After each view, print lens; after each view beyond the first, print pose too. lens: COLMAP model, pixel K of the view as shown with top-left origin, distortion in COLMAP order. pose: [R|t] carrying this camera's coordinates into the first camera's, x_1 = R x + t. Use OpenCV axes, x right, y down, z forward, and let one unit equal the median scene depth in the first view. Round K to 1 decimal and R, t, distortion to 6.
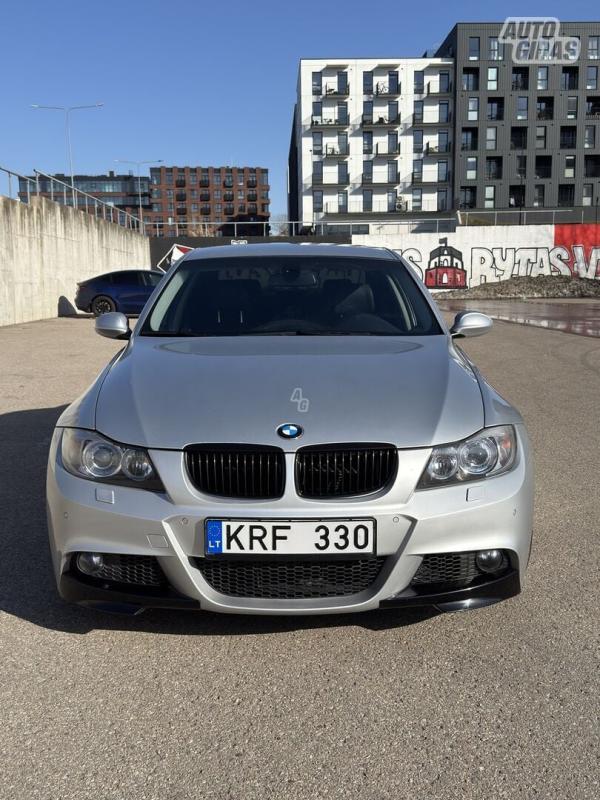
lens RADIAL K [[831.9, 0, 300.6], [0, 831.9, 400.2], [0, 0, 1]] dist [0.040024, 0.000000]
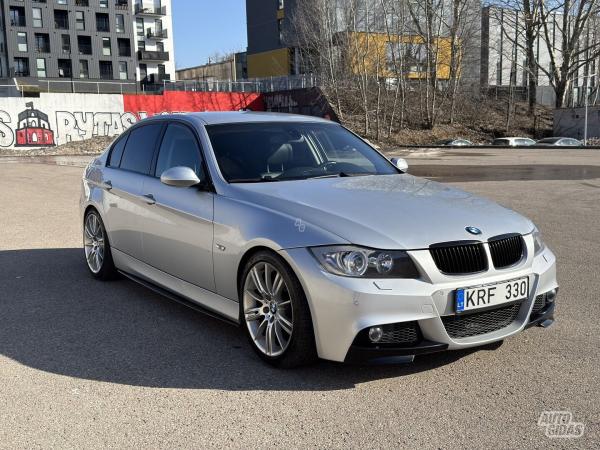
lens RADIAL K [[679.9, 0, 308.4], [0, 679.9, 241.2], [0, 0, 1]] dist [0.034192, 0.000000]
pose [[0.838994, -0.088694, 0.536863, -0.072457], [0.085402, 0.995862, 0.031060, -0.000701], [-0.537396, 0.019790, 0.843098, 0.005361]]
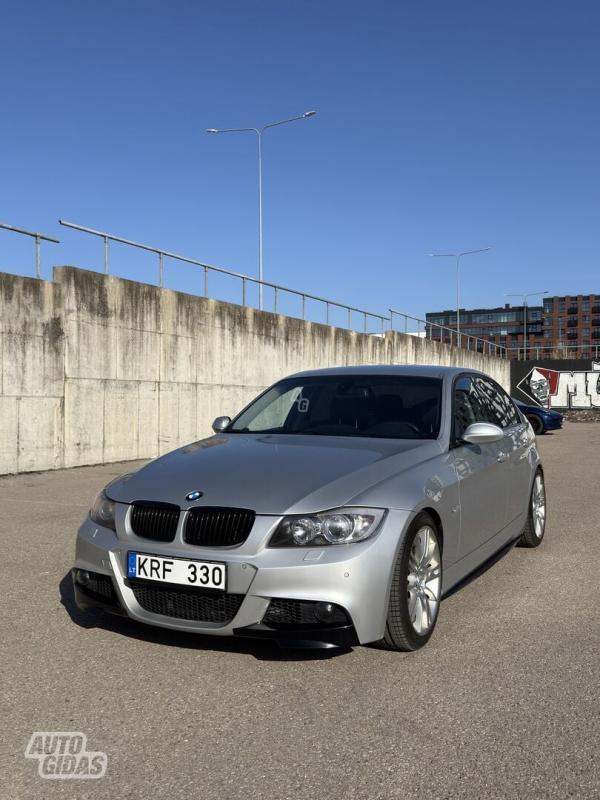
lens RADIAL K [[755.6, 0, 296.9], [0, 755.6, 405.3], [0, 0, 1]] dist [0.109320, 0.000000]
pose [[0.878828, 0.008848, -0.477057, 0.055481], [-0.073635, 0.990365, -0.117280, 0.001695], [0.471423, 0.138197, 0.871012, -0.004254]]
